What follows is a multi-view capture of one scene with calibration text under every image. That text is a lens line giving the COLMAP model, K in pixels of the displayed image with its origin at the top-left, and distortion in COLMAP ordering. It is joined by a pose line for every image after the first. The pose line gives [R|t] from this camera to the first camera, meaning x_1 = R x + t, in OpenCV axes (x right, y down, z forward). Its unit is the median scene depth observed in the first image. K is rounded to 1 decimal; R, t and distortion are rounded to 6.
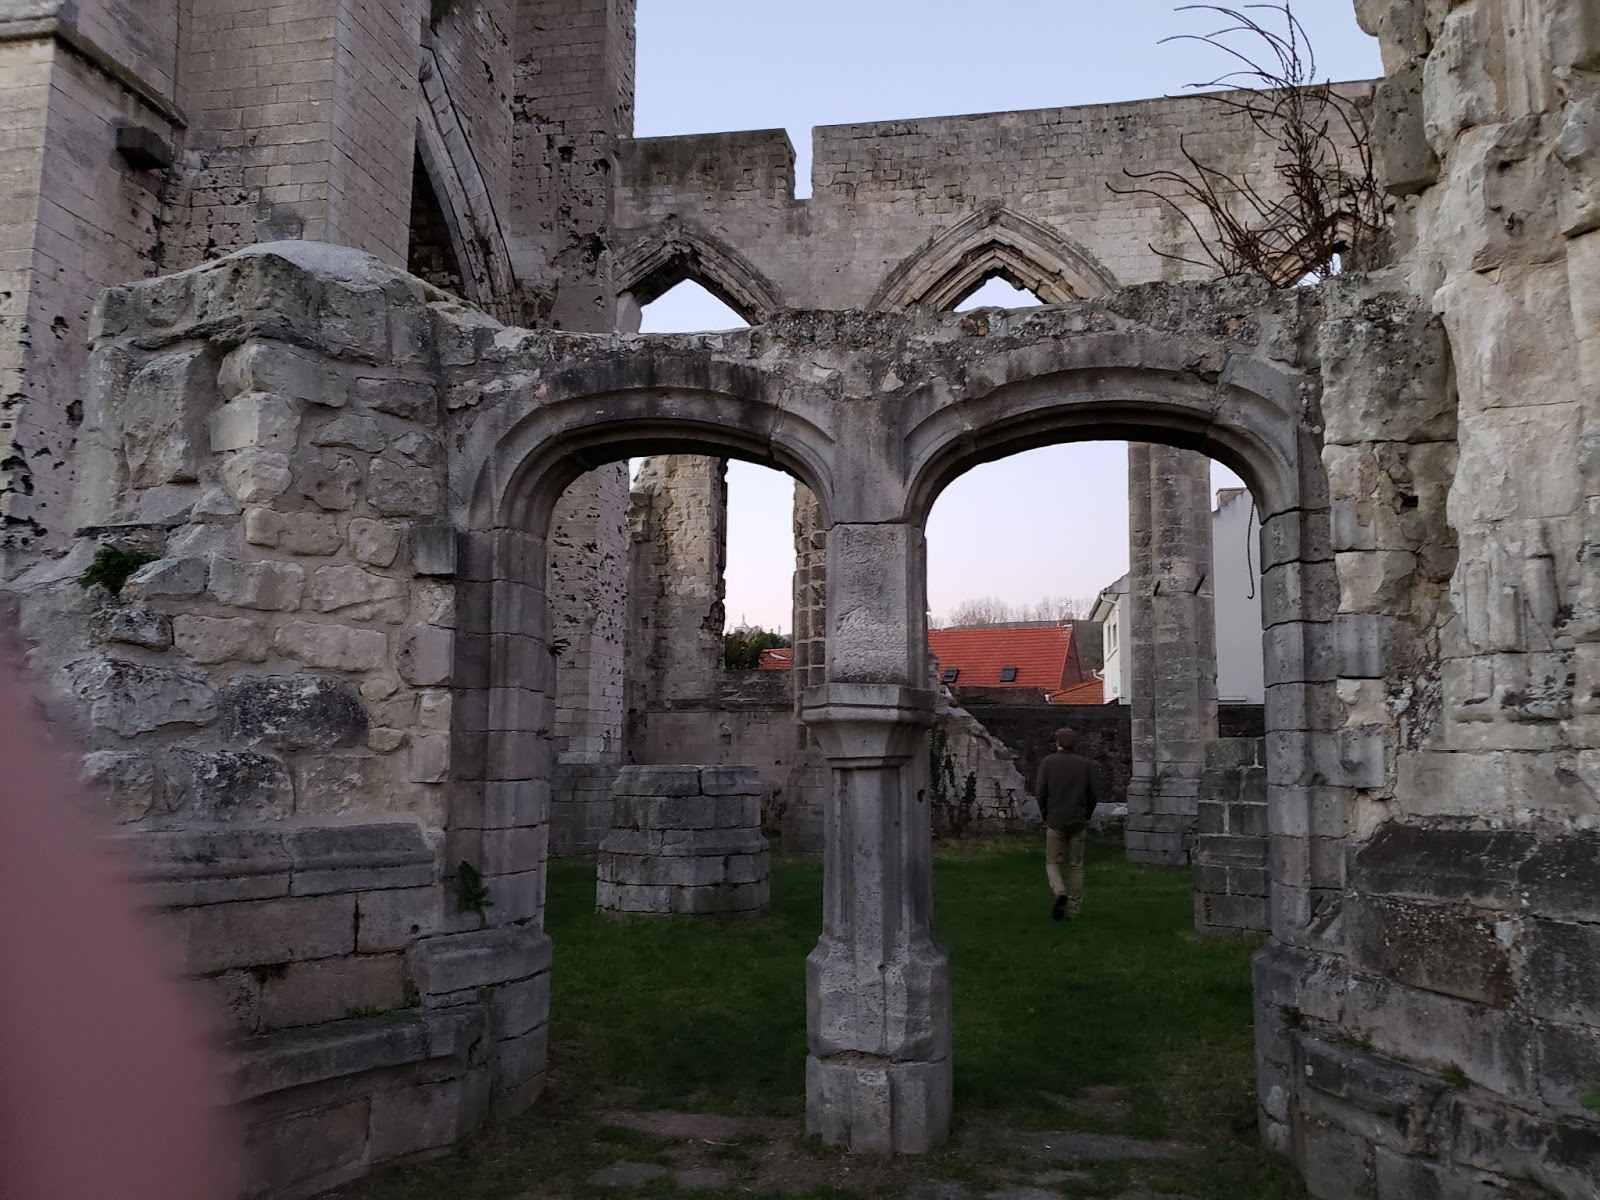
lens RADIAL K [[1194.0, 0, 800.0], [0, 1194.0, 600.0], [0, 0, 1]] dist [0.101941, 0.001399]
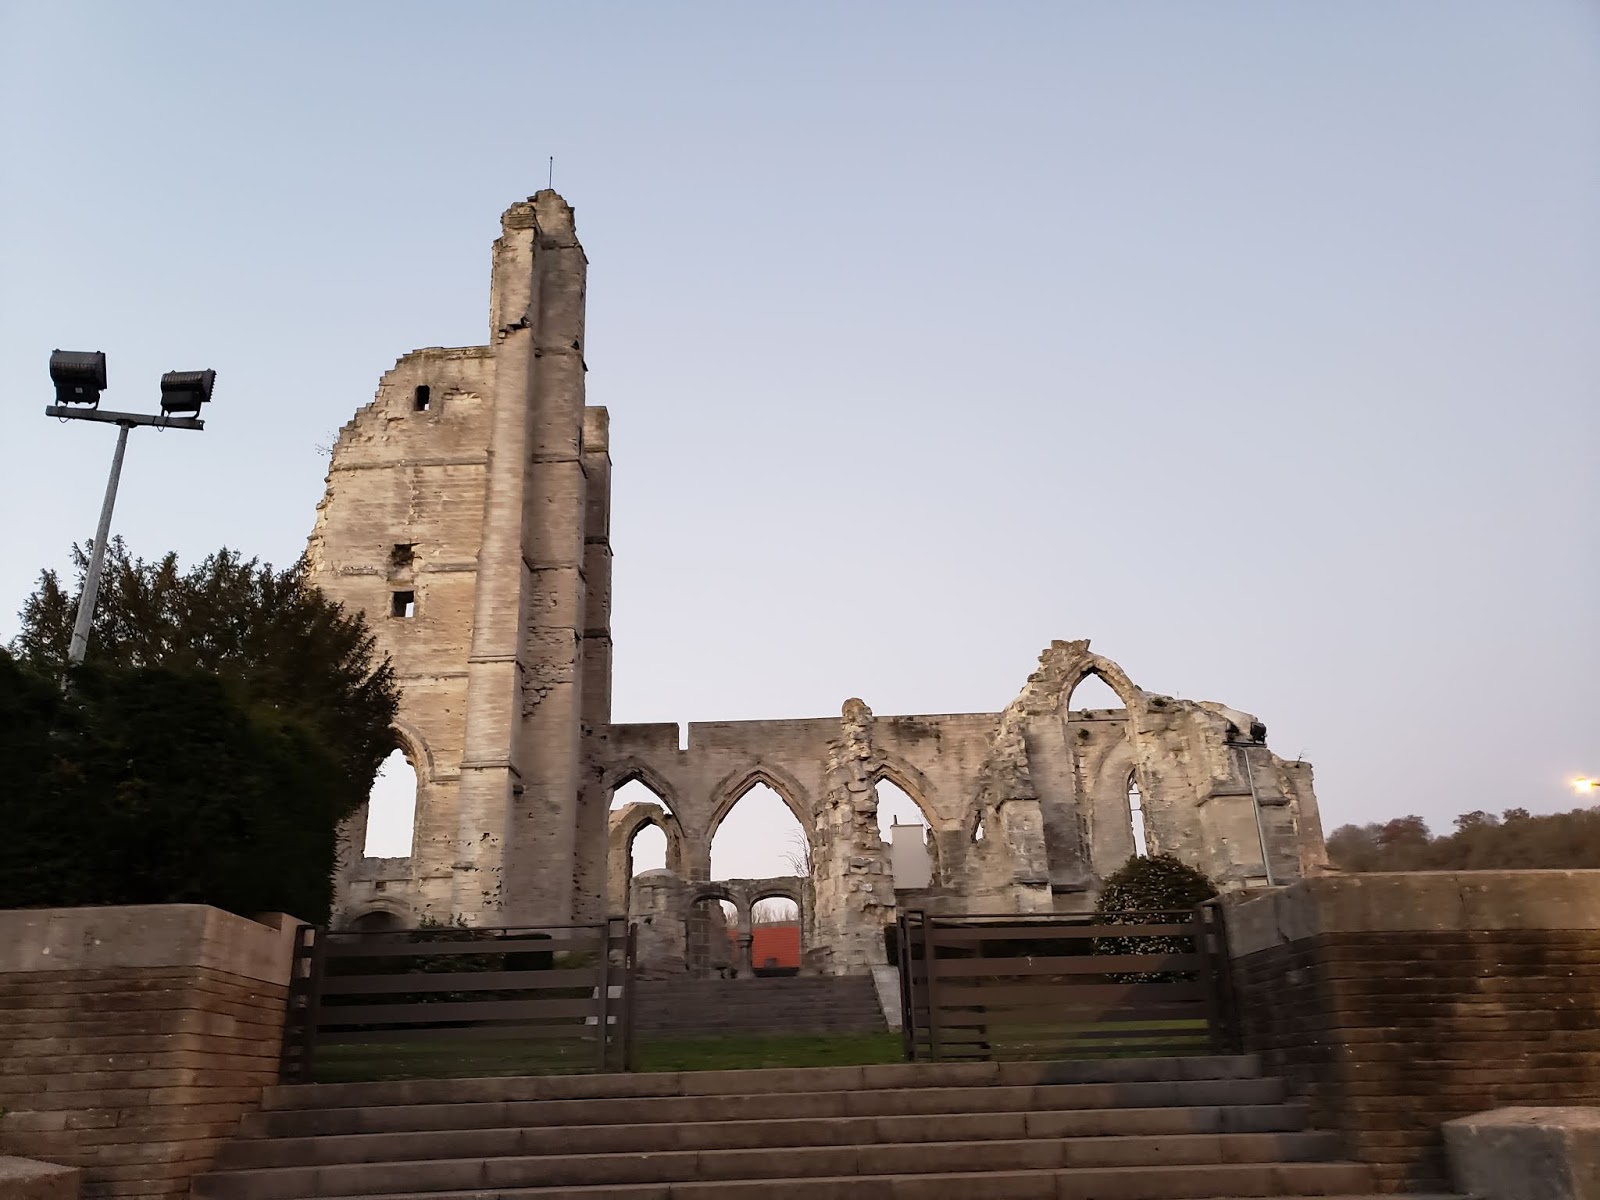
lens RADIAL K [[1194.0, 0, 800.0], [0, 1194.0, 600.0], [0, 0, 1]] dist [0.101941, 0.001399]
pose [[0.980858, 0.032834, 0.191935, -0.256464], [0.014575, 0.970537, -0.240511, -0.033122], [-0.194177, 0.238705, 0.951481, -1.538975]]
